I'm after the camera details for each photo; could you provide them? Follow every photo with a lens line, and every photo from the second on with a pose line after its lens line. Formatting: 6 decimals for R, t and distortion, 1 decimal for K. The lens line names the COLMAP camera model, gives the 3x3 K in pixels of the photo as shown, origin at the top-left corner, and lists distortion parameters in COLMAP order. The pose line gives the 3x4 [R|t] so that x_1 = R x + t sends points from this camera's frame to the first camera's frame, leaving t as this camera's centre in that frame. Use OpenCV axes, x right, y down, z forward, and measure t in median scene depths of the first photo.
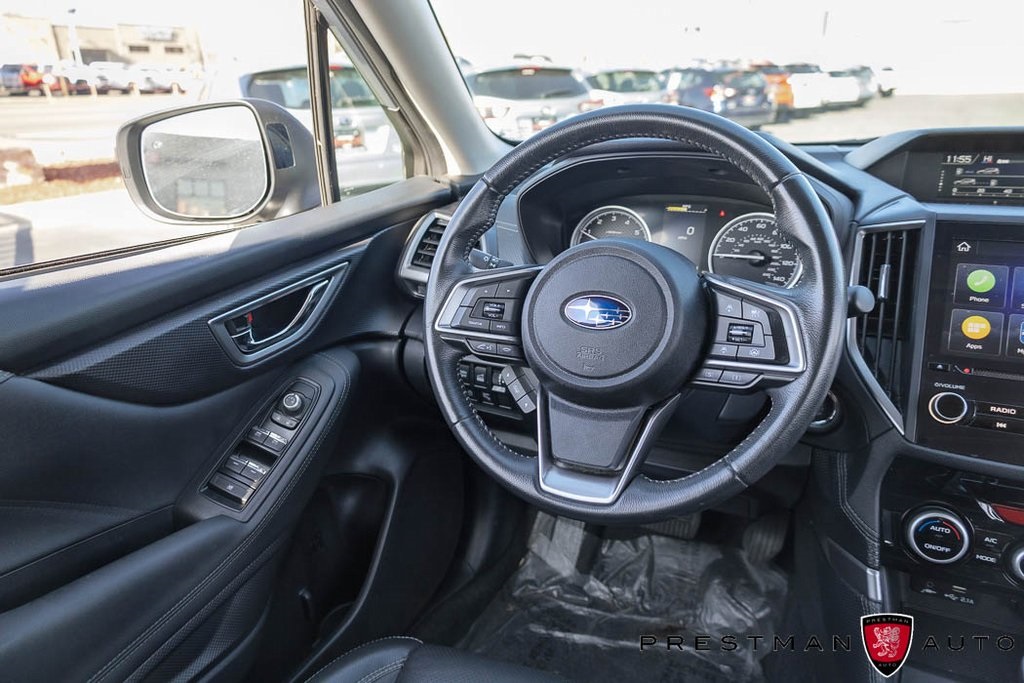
lens RADIAL K [[666.8, 0, 511.1], [0, 666.8, 340.7], [0, 0, 1]] dist [0.000370, 0.003744]
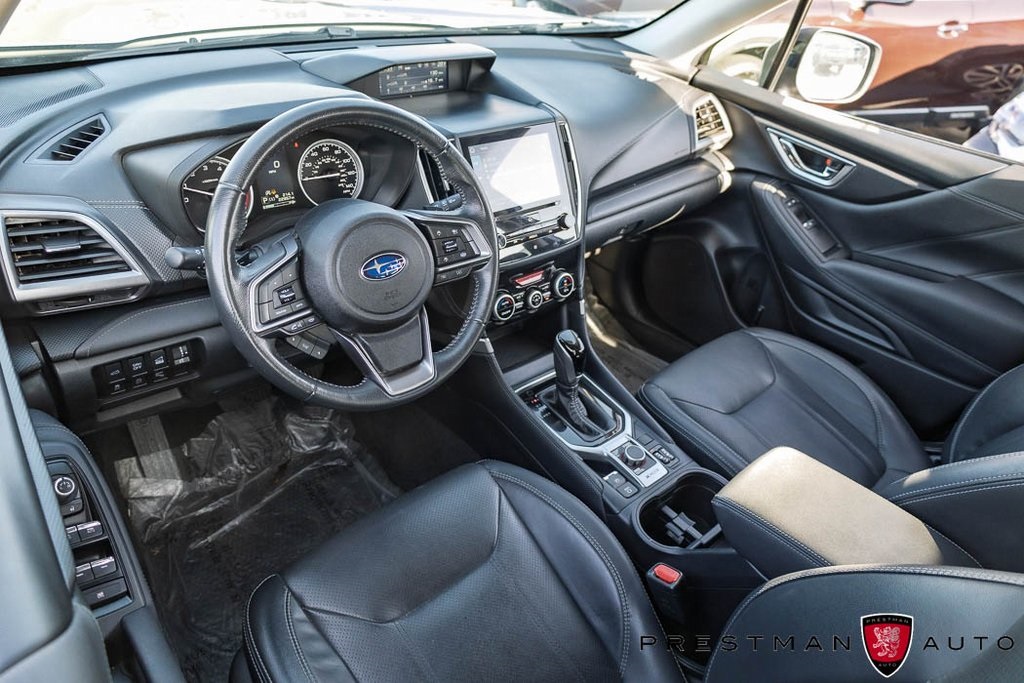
lens RADIAL K [[666.8, 0, 515.9], [0, 666.8, 341.6], [0, 0, 1]] dist [0.000370, 0.003744]
pose [[0.396317, -0.469742, 0.788844, -0.834106], [0.199292, 0.882730, 0.425524, -0.394151], [-0.896223, -0.011432, 0.443456, 0.111422]]
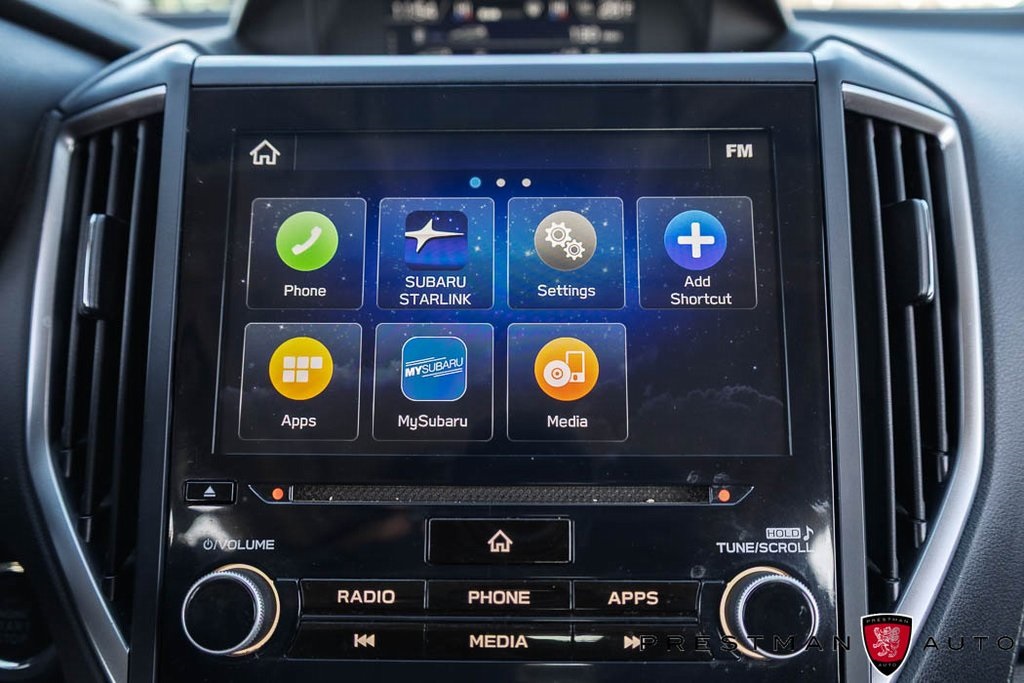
lens RADIAL K [[929.9, 0, 509.5], [0, 929.9, 335.3], [0, 0, 1]] dist [0.003549, 0.000000]
pose [[0.910391, -0.104190, 0.400415, 0.550097], [0.121676, 0.992399, -0.018418, -0.013106], [-0.395452, 0.065489, 0.916149, 0.449170]]
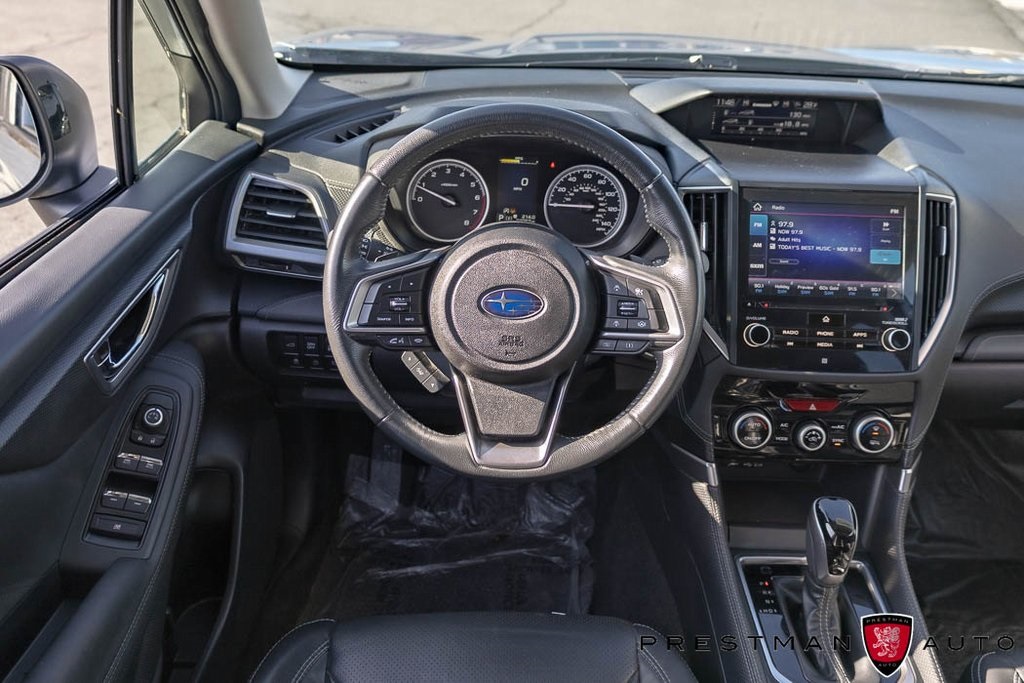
lens RADIAL K [[808.9, 0, 509.3], [0, 808.9, 306.2], [0, 0, 1]] dist [-0.009177, 0.012771]
pose [[0.904097, -0.144702, 0.402082, -0.375985], [0.087104, 0.983572, 0.158113, -0.225745], [-0.418355, -0.107926, 0.901848, -0.202635]]
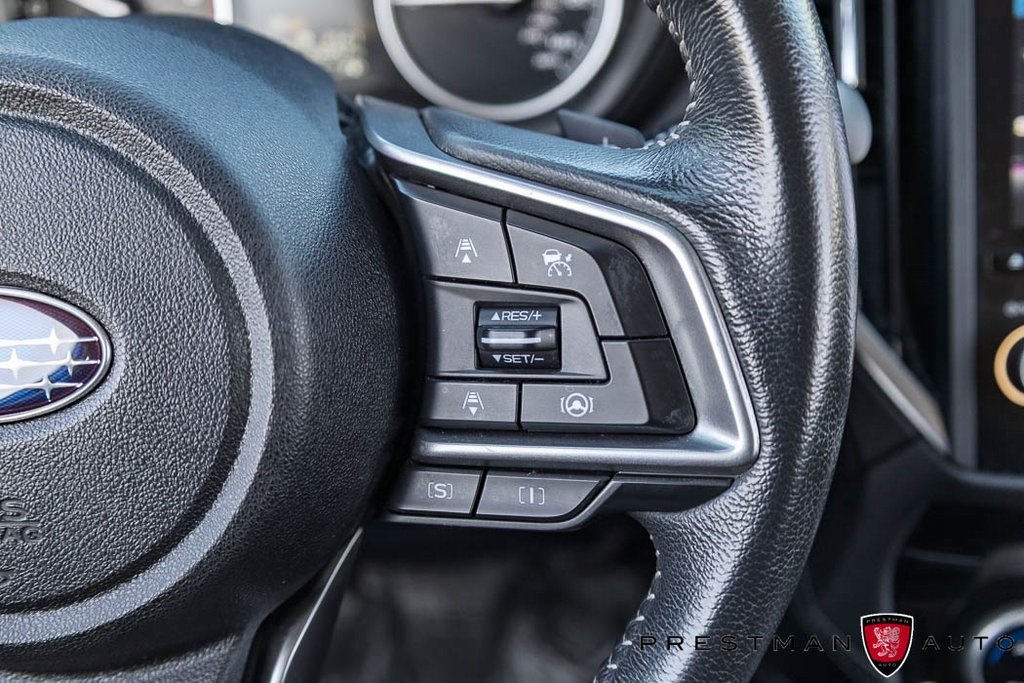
lens RADIAL K [[1060.5, 0, 513.0], [0, 1060.5, 339.0], [0, 0, 1]] dist [0.011363, 0.000000]
pose [[0.923217, -0.232411, 0.306031, 0.173014], [0.157442, 0.955234, 0.250479, -0.104333], [-0.350545, -0.183064, 0.918480, 0.498558]]
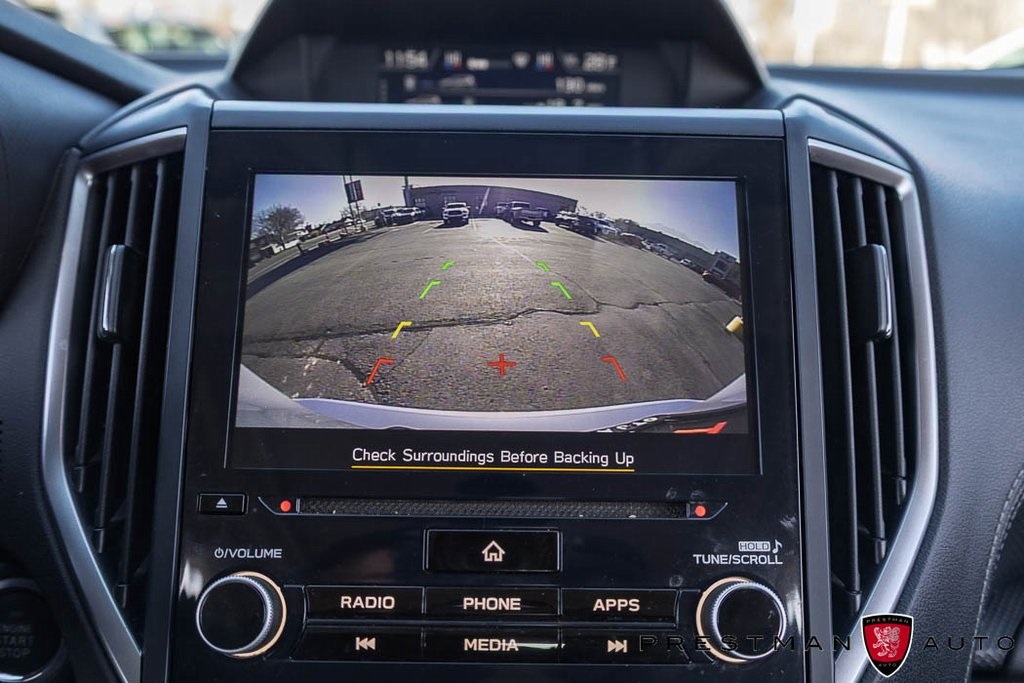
lens RADIAL K [[980.6, 0, 512.0], [0, 980.6, 335.1], [0, 0, 1]] dist [-0.005470, 0.000000]
pose [[0.898094, -0.067573, 0.434581, 0.511222], [0.109165, 0.991453, -0.071437, 0.002305], [-0.426040, 0.111598, 0.897795, 0.396231]]
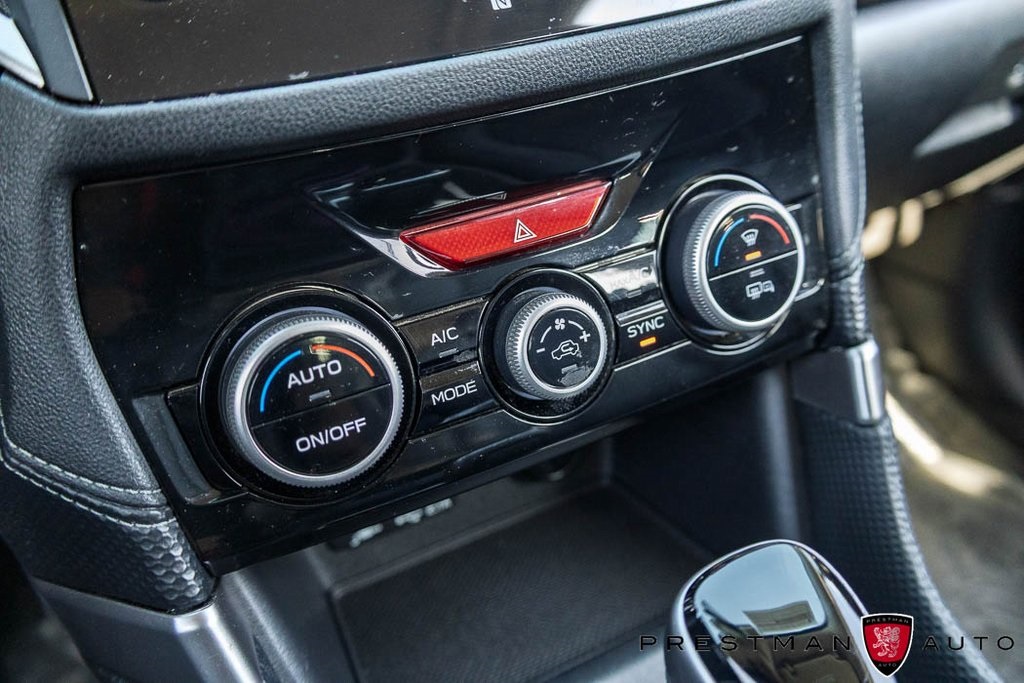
lens RADIAL K [[834.9, 0, 521.8], [0, 834.9, 341.7], [0, 0, 1]] dist [-0.026853, 0.002038]
pose [[0.599606, -0.400912, 0.692635, 0.413713], [0.339134, 0.911211, 0.233843, 0.198171], [-0.724887, 0.094682, 0.682330, 0.628472]]
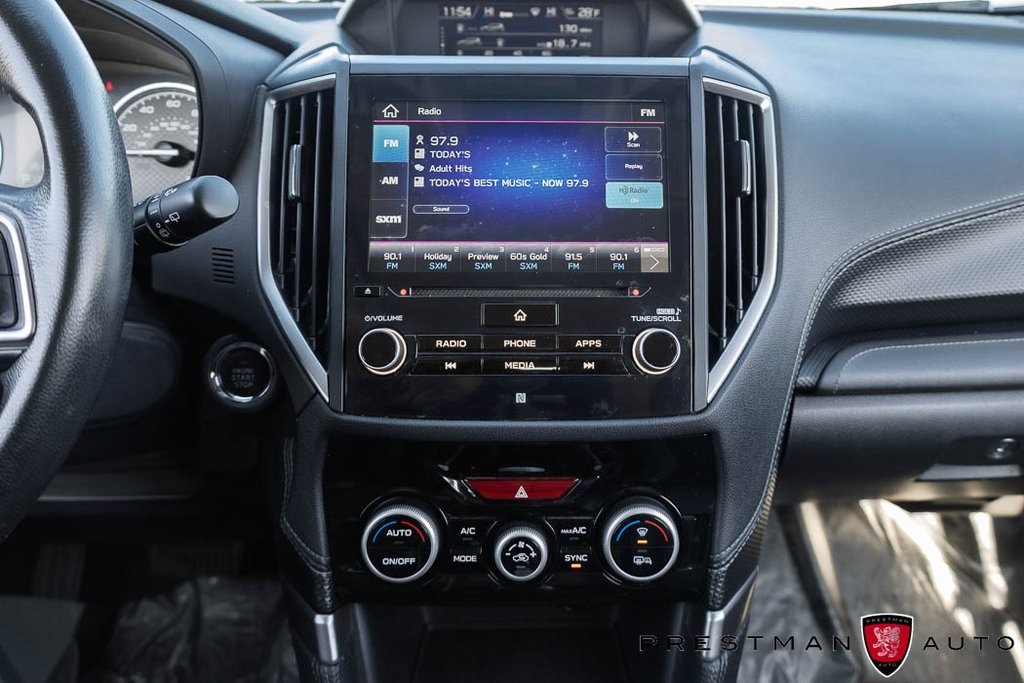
lens RADIAL K [[808.9, 0, 544.3], [0, 808.9, 278.5], [0, 0, 1]] dist [-0.009177, 0.012771]
pose [[0.892501, -0.116282, 0.435799, 0.413092], [0.120665, 0.992535, 0.017715, 0.030613], [-0.434606, 0.036775, 0.899870, 0.183415]]
